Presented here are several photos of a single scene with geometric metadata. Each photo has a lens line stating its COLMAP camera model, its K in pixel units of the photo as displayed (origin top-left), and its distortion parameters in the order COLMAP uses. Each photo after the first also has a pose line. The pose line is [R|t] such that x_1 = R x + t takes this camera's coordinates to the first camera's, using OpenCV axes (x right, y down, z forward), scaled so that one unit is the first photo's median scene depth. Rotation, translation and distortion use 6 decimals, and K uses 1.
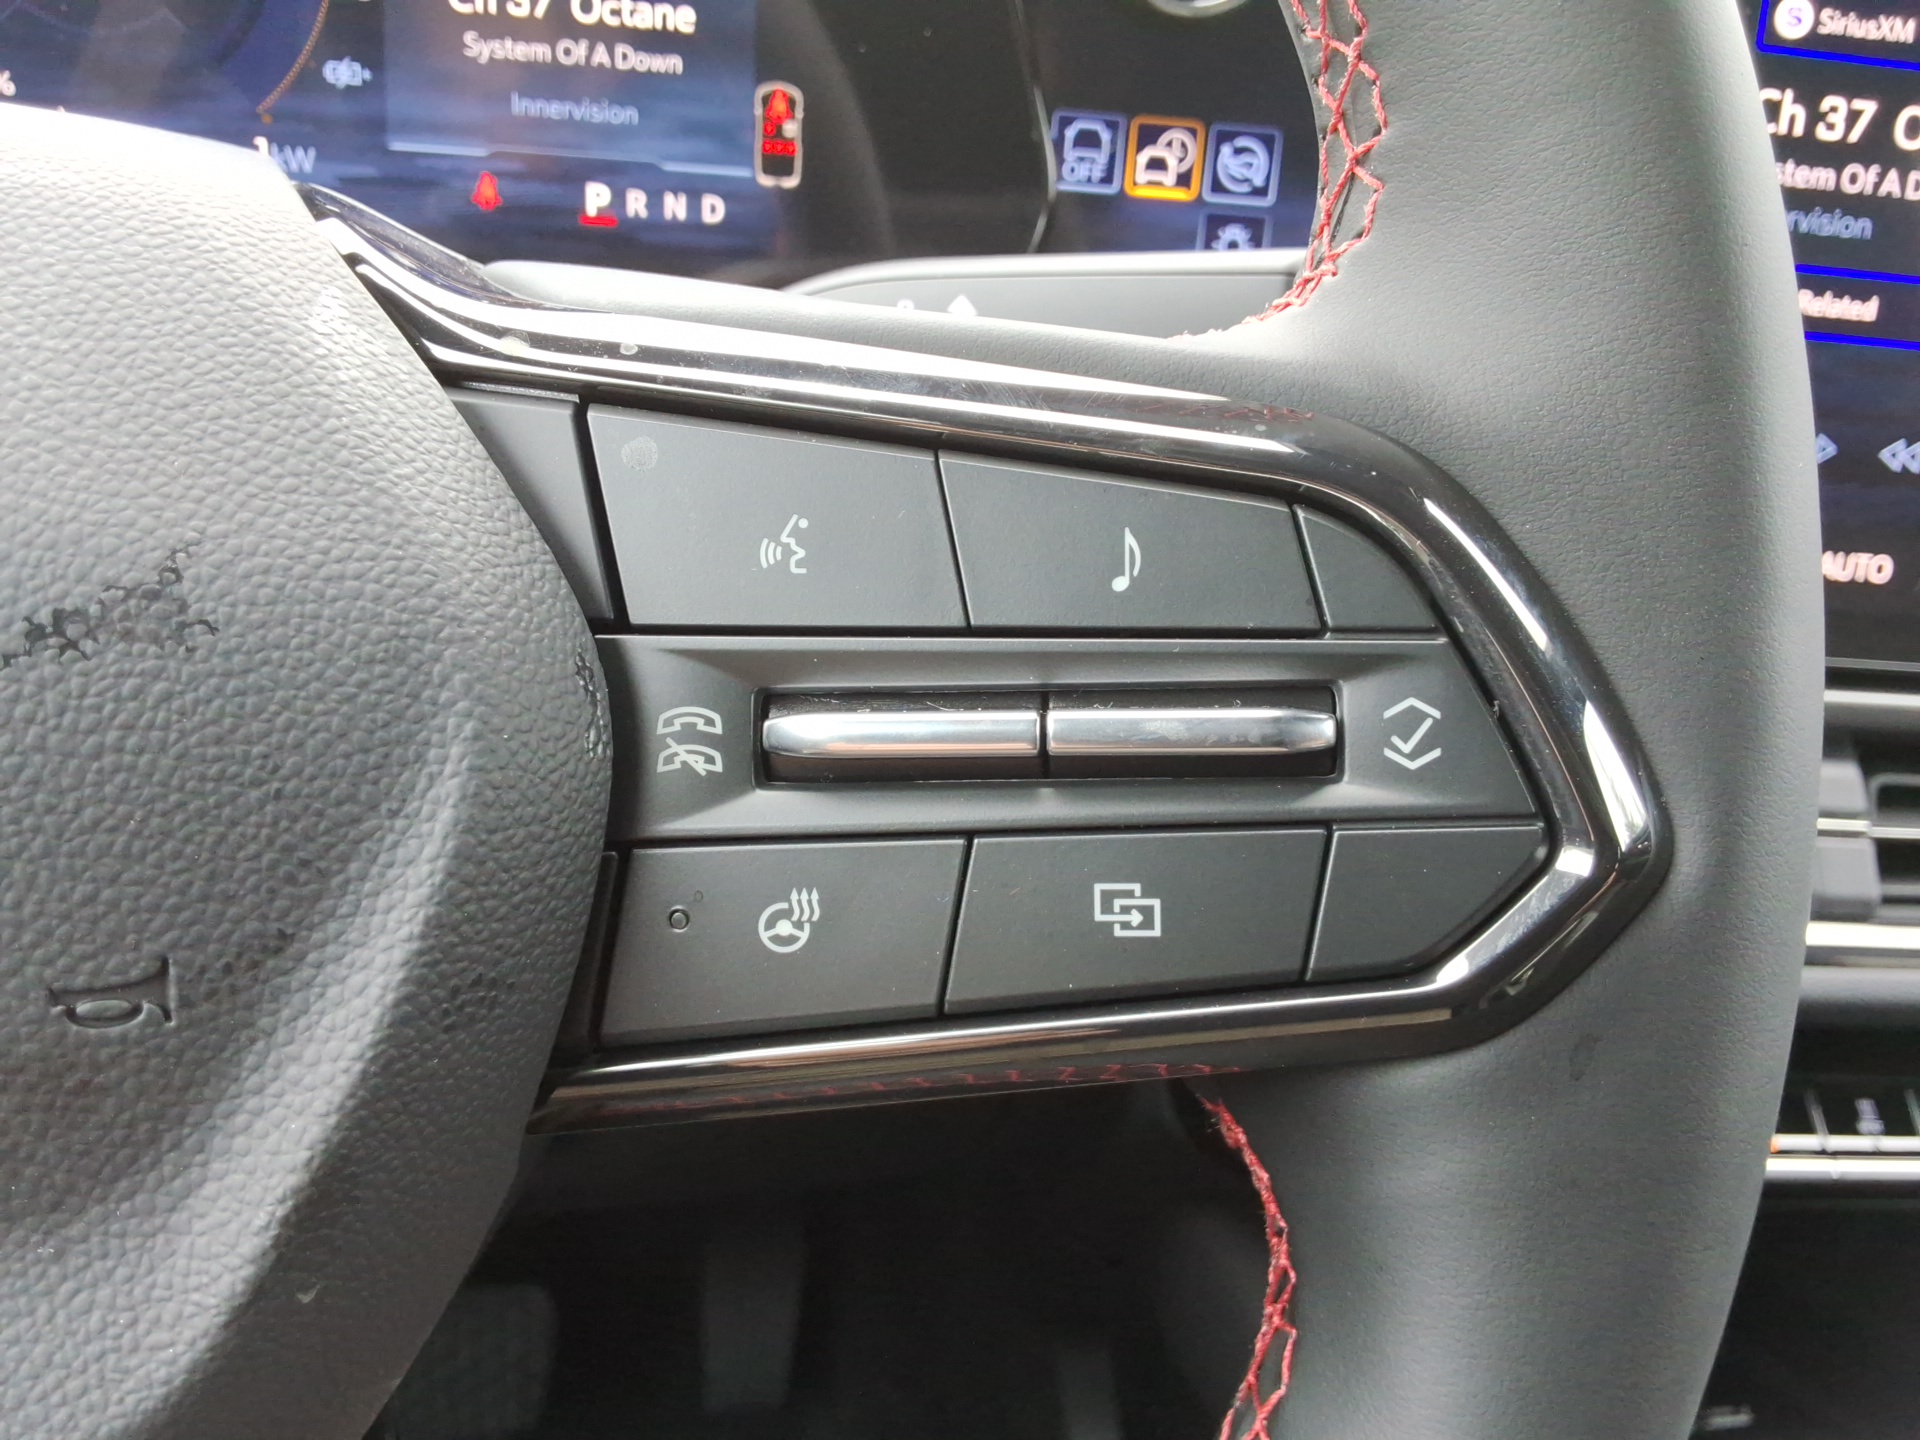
lens RADIAL K [[1594.3, 0, 994.0], [0, 1594.3, 721.4], [0, 0, 1]] dist [0.094184, -0.151863]
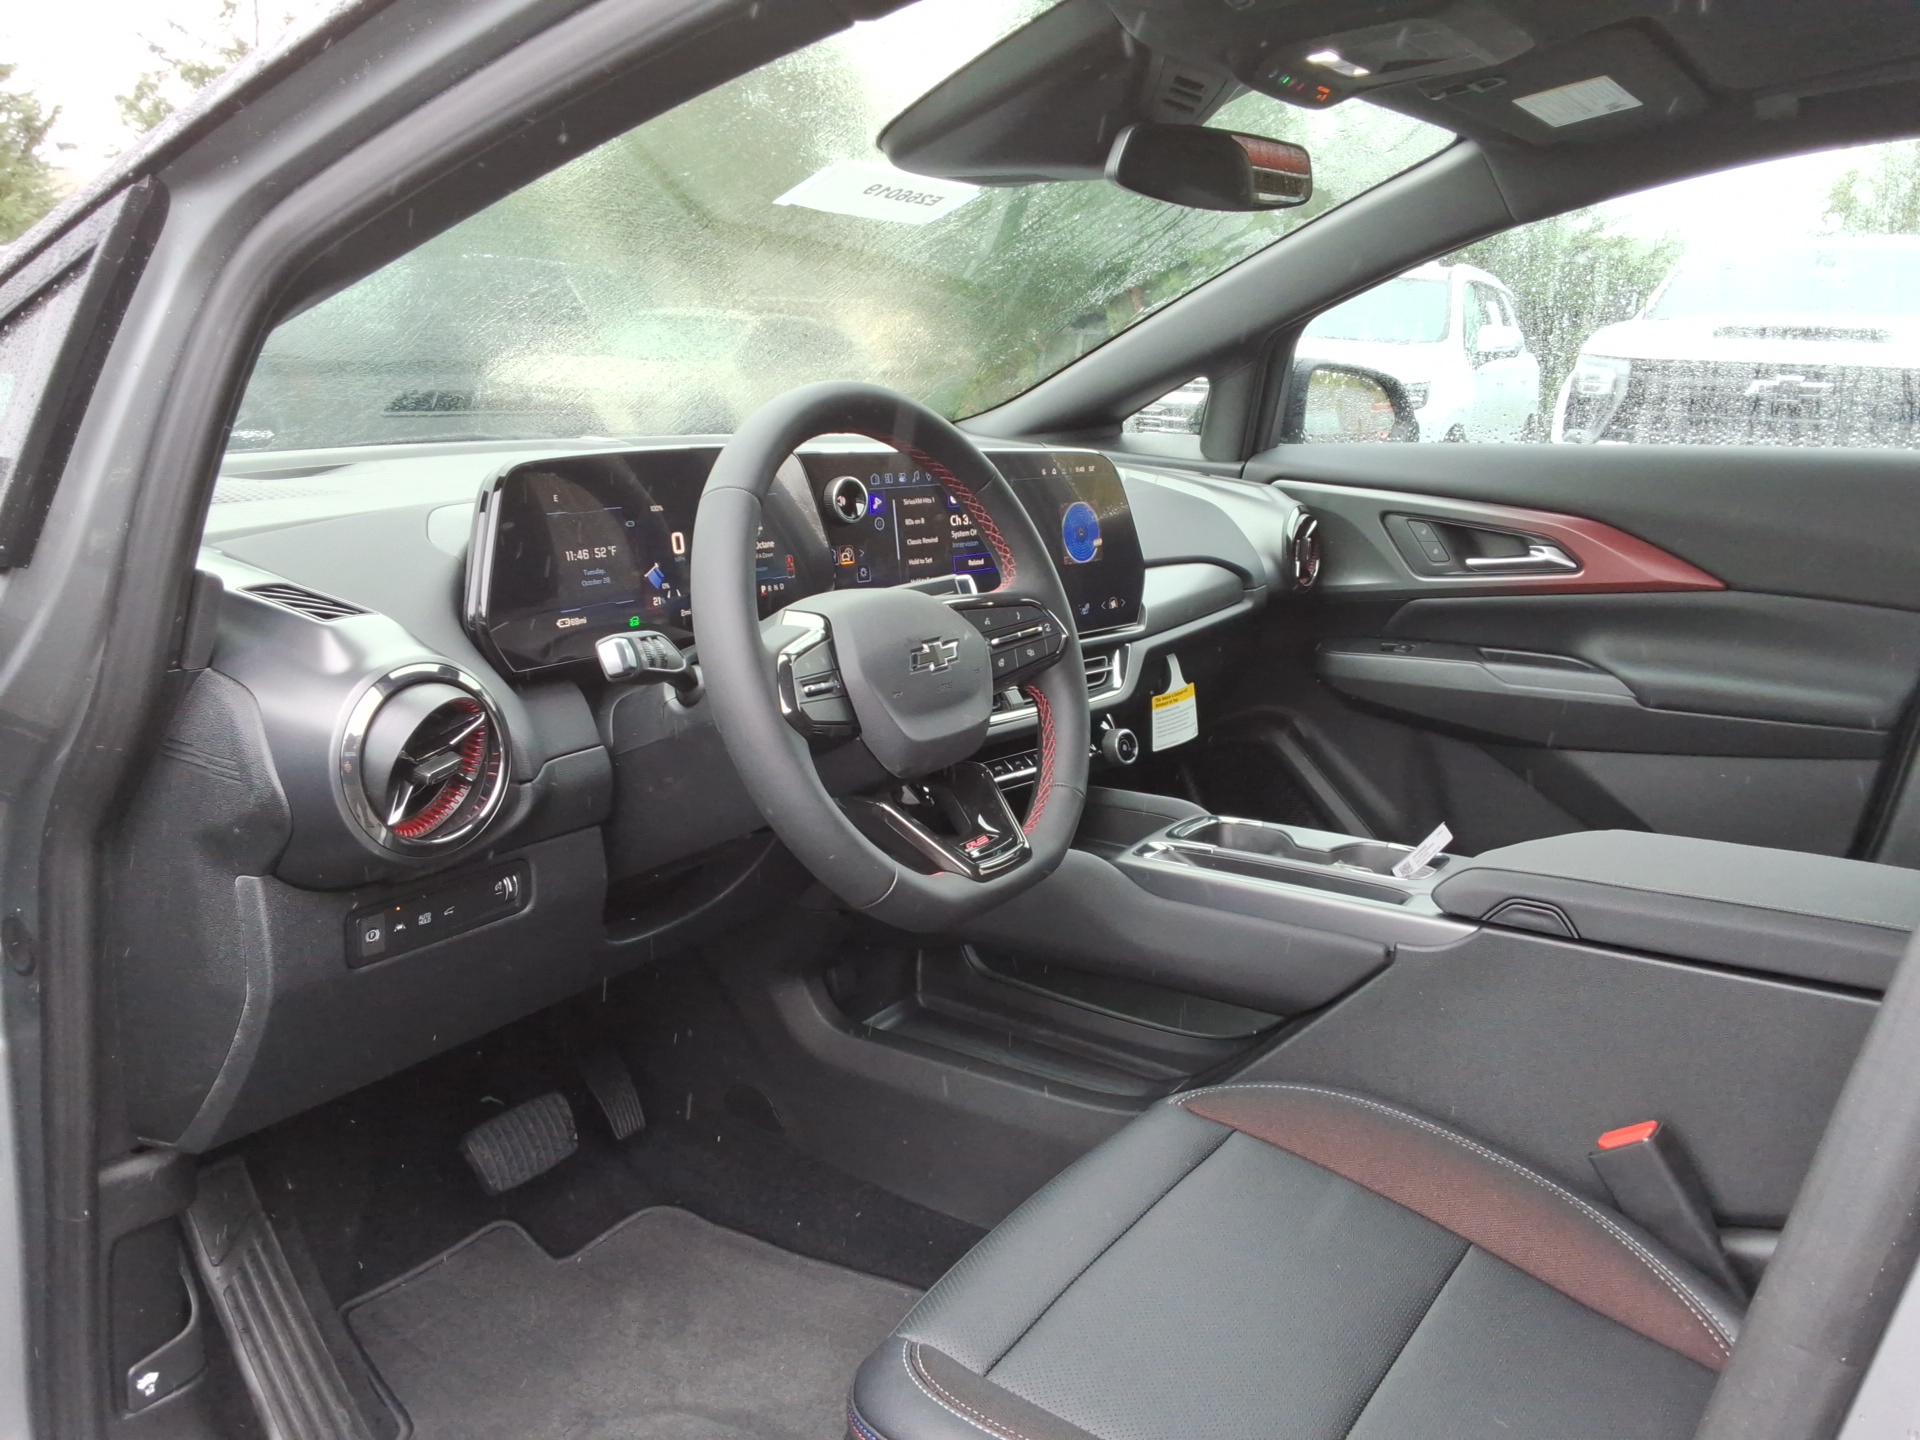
lens RADIAL K [[1535.3, 0, 978.5], [0, 1535.3, 712.8], [0, 0, 1]] dist [0.132383, -0.198484]
pose [[0.736415, -0.223940, 0.638391, -2.380863], [0.304277, 0.952434, -0.016896, 0.200235], [-0.604242, 0.206690, 0.769526, -2.229563]]
